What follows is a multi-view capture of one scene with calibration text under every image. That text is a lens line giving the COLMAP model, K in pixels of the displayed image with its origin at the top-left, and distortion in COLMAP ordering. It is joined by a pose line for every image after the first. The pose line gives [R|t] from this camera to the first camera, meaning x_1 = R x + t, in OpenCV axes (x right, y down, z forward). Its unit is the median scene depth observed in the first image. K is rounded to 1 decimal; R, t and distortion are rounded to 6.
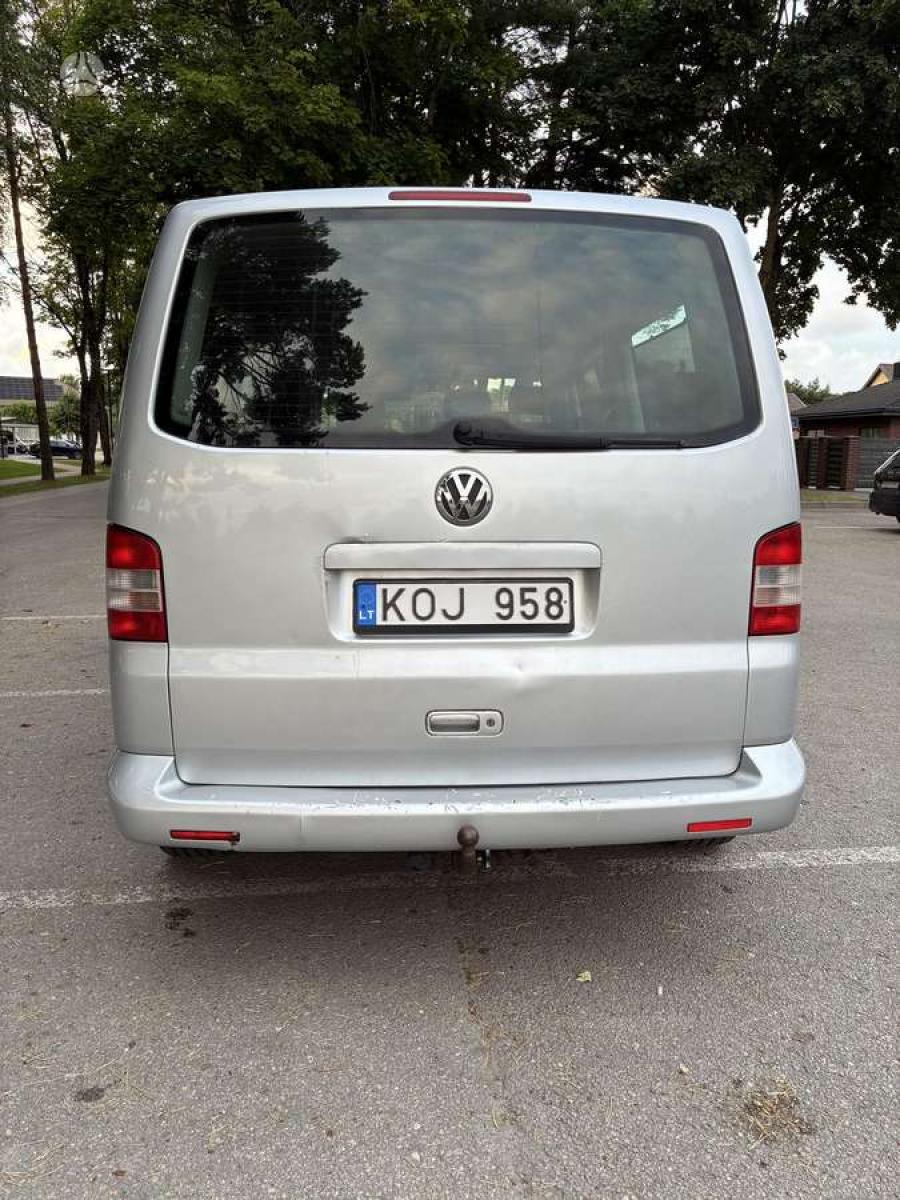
lens RADIAL K [[903.6, 0, 450.2], [0, 903.6, 593.7], [0, 0, 1]] dist [0.053785, -0.075482]
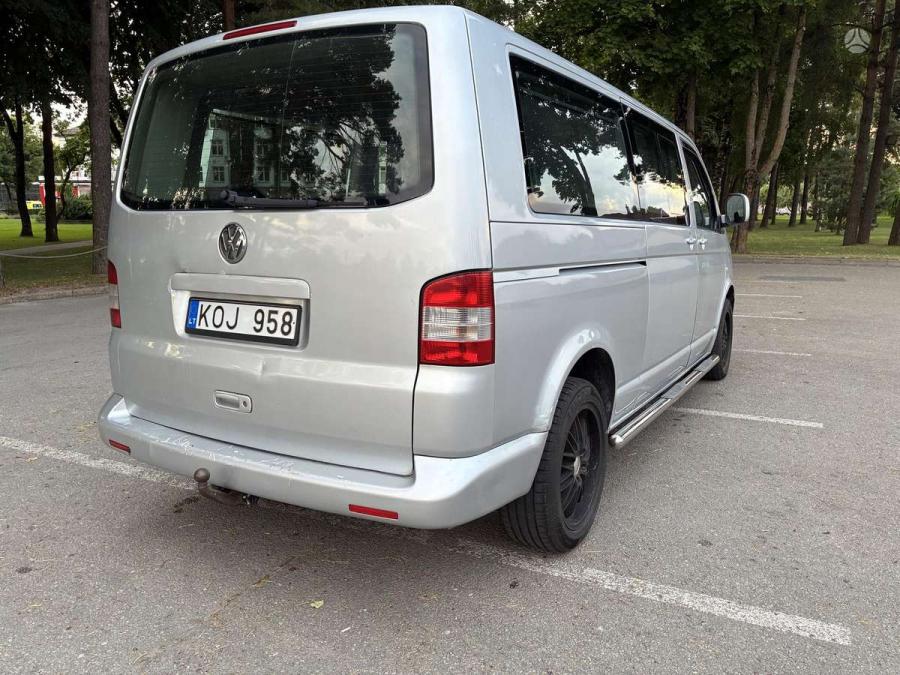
lens RADIAL K [[677.7, 0, 446.7], [0, 677.7, 338.2], [0, 0, 1]] dist [0.053785, -0.075482]
pose [[0.836421, 0.090495, -0.540566, 0.873723], [-0.078464, 0.995887, 0.045312, -0.032552], [0.542443, 0.004515, 0.840081, 0.274276]]
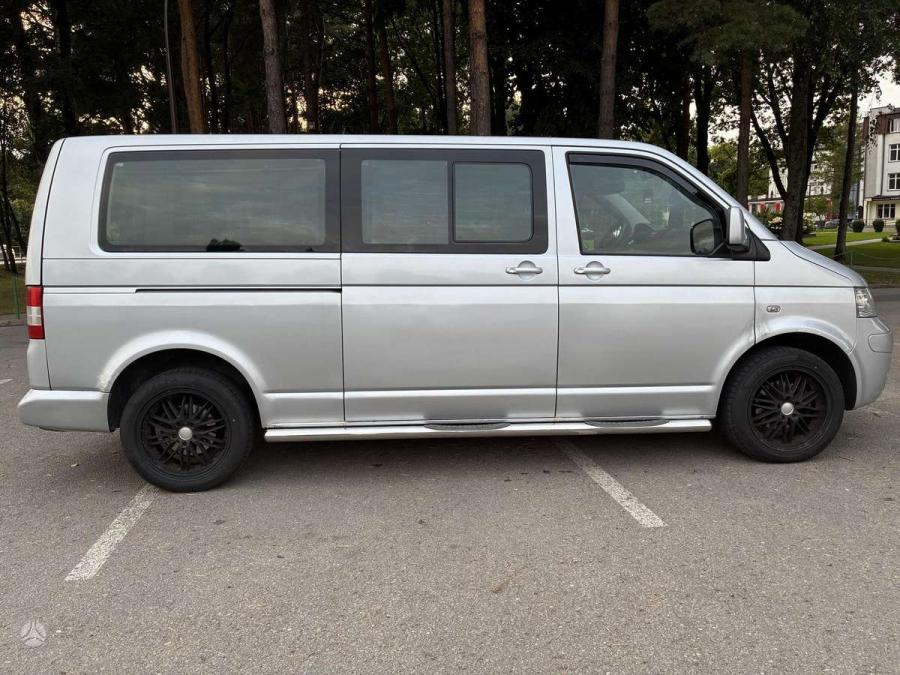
lens RADIAL K [[677.7, 0, 449.5], [0, 677.7, 338.9], [0, 0, 1]] dist [0.053785, -0.075482]
pose [[0.031787, 0.134230, -0.990440, 2.103709], [-0.123982, 0.983817, 0.129353, -0.299453], [0.991775, 0.118685, 0.047915, 2.004219]]
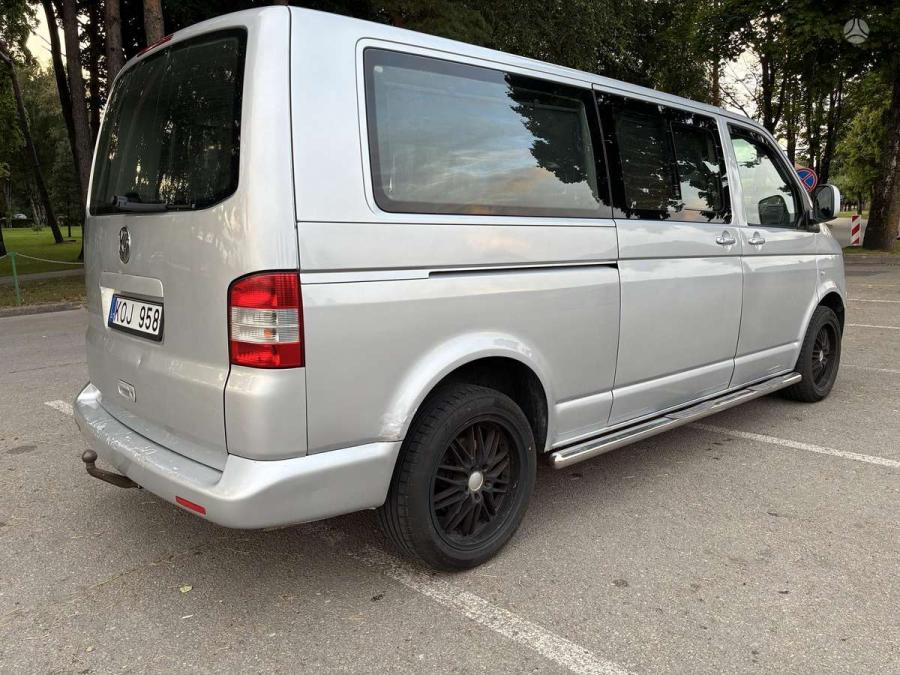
lens RADIAL K [[677.7, 0, 450.6], [0, 677.7, 337.4], [0, 0, 1]] dist [0.053785, -0.075482]
pose [[0.642679, 0.116319, -0.757254, 1.246607], [-0.098717, 0.992741, 0.068710, -0.083232], [0.759749, 0.030595, 0.649496, 0.655258]]
